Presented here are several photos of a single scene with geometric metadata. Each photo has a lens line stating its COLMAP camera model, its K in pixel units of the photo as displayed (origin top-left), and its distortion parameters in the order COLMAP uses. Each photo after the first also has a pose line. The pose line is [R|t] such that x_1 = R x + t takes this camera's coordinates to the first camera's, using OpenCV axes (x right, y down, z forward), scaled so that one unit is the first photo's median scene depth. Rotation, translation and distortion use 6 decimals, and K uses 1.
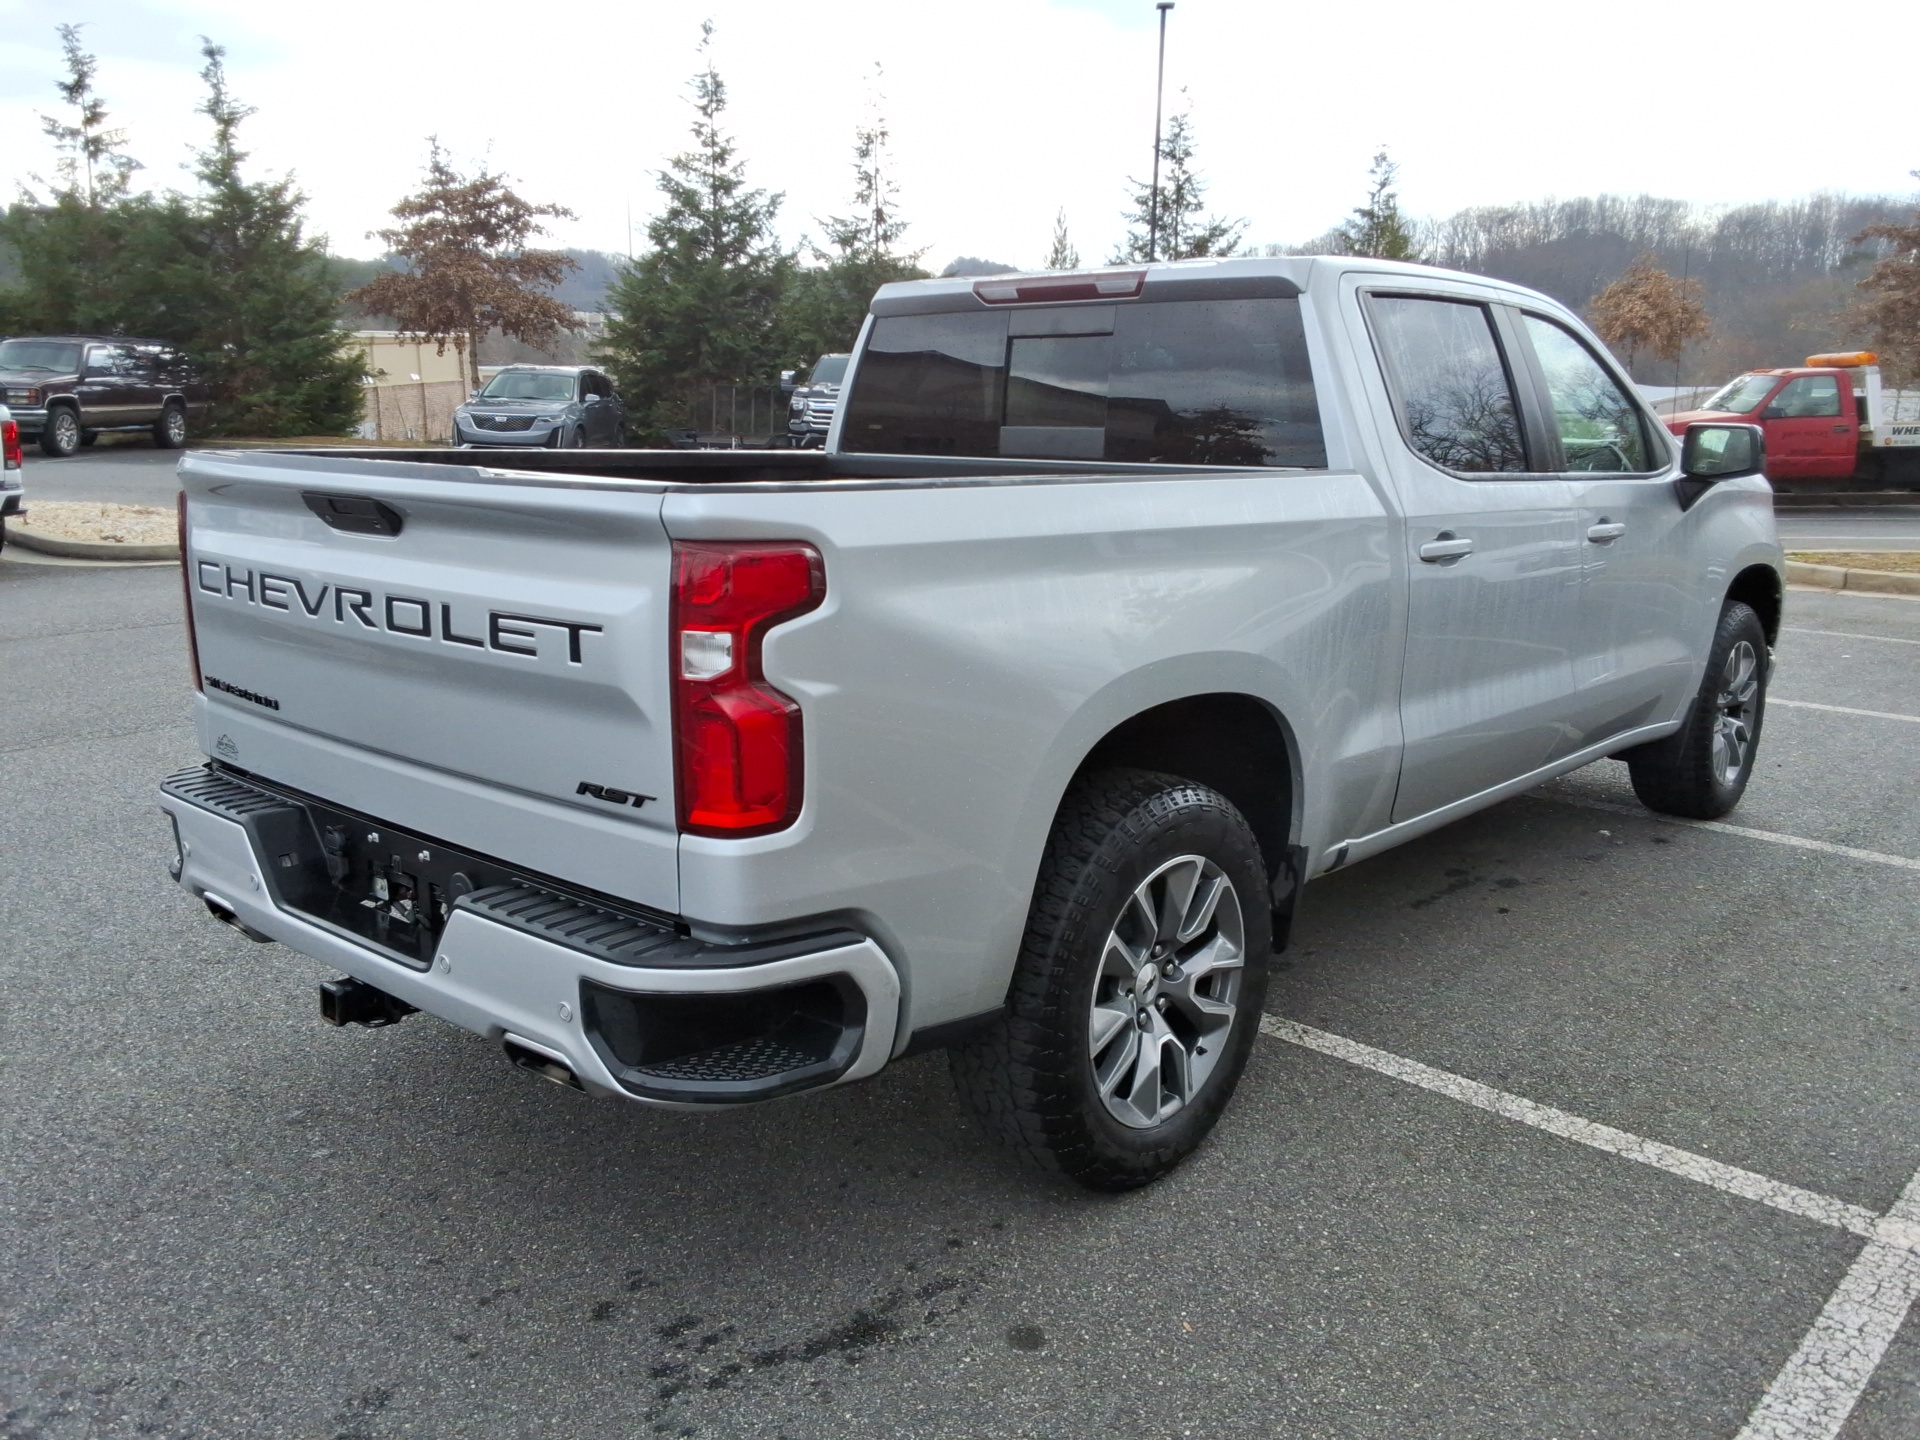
lens RADIAL K [[1550.7, 0, 1003.6], [0, 1550.7, 737.3], [0, 0, 1]] dist [0.075796, -0.097900]
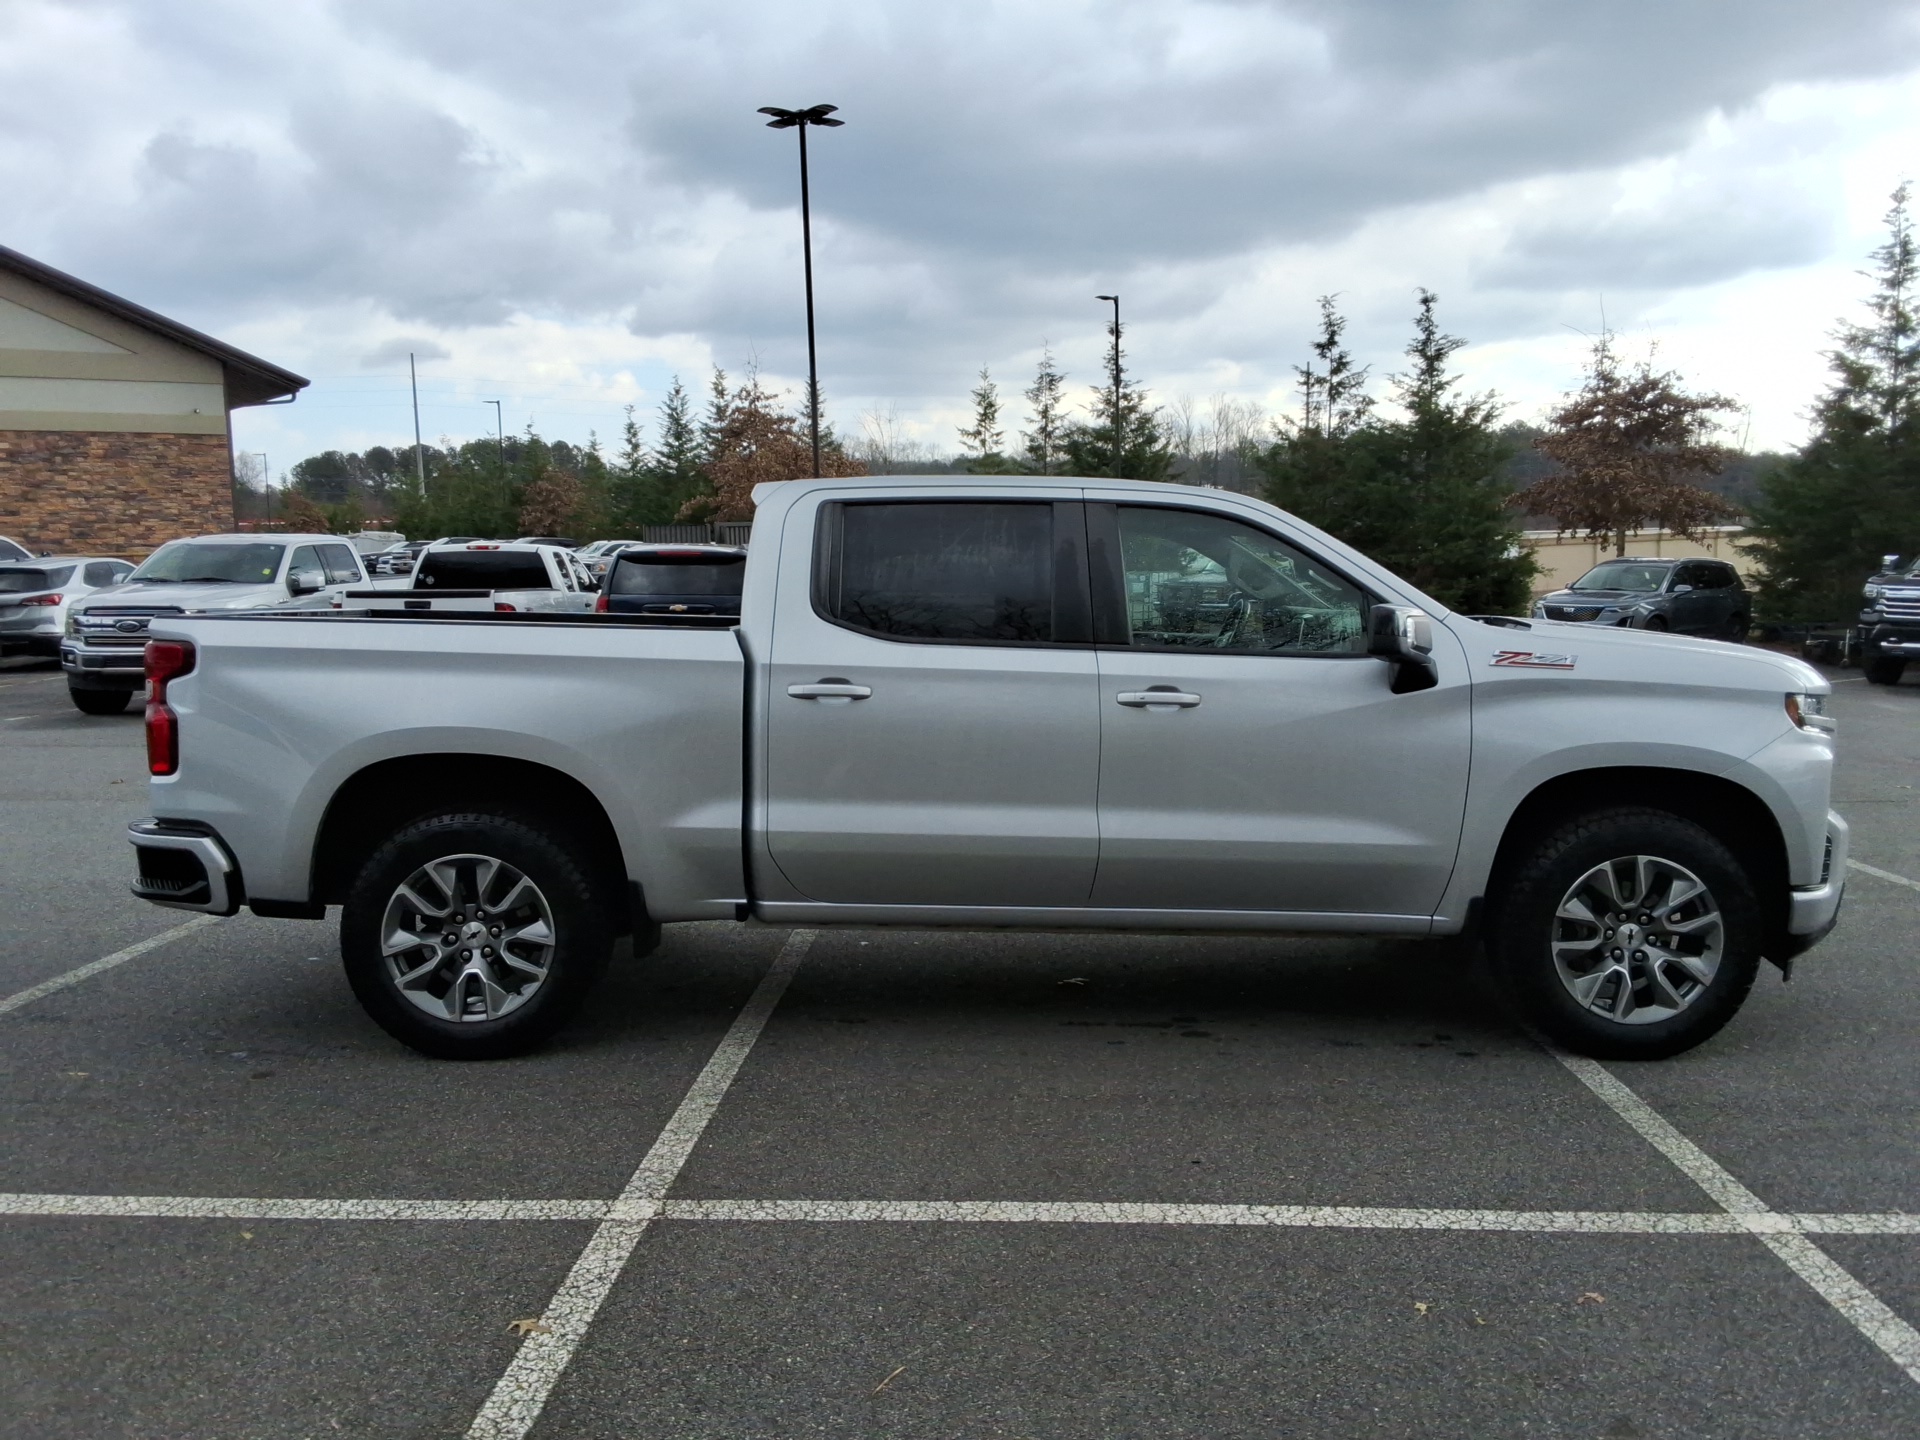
lens RADIAL K [[1550.7, 0, 946.3], [0, 1550.7, 732.4], [0, 0, 1]] dist [0.075796, -0.097900]
pose [[0.660637, 0.061934, -0.748147, 0.147076], [-0.155039, 0.986362, -0.055250, -0.002970], [0.734522, 0.152492, 0.661229, 0.024713]]
